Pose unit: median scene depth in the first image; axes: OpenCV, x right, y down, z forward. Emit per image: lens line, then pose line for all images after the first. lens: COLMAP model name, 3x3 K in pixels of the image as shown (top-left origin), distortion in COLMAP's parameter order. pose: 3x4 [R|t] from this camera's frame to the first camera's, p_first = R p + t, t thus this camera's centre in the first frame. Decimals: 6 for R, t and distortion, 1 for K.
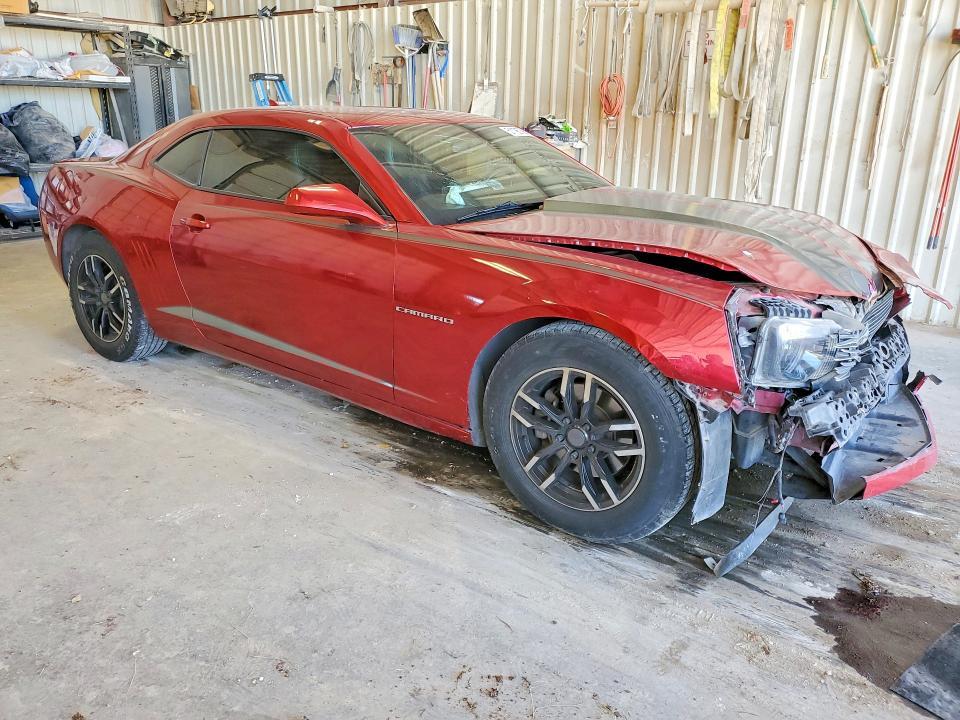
lens RADIAL K [[763.7, 0, 472.5], [0, 763.7, 367.5], [0, 0, 1]] dist [0.008849, -0.014032]
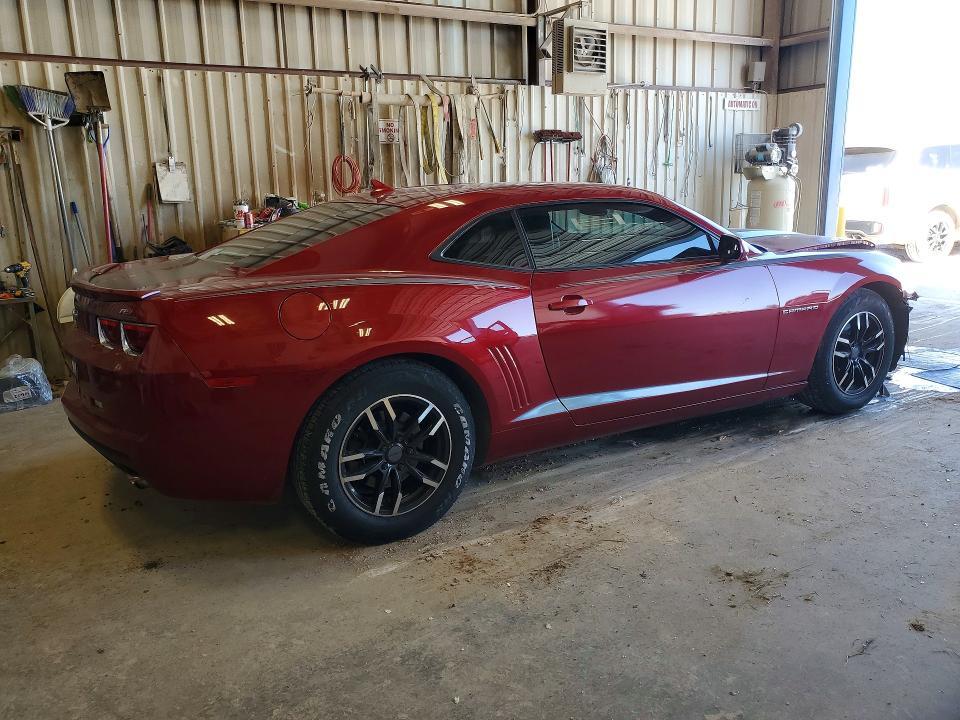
lens RADIAL K [[763.7, 0, 472.3], [0, 763.7, 356.2], [0, 0, 1]] dist [0.008849, -0.014032]
pose [[0.363787, -0.225821, 0.903695, -1.134952], [0.327281, 0.939300, 0.102970, -0.237805], [-0.872093, 0.258303, 0.415612, 0.660368]]
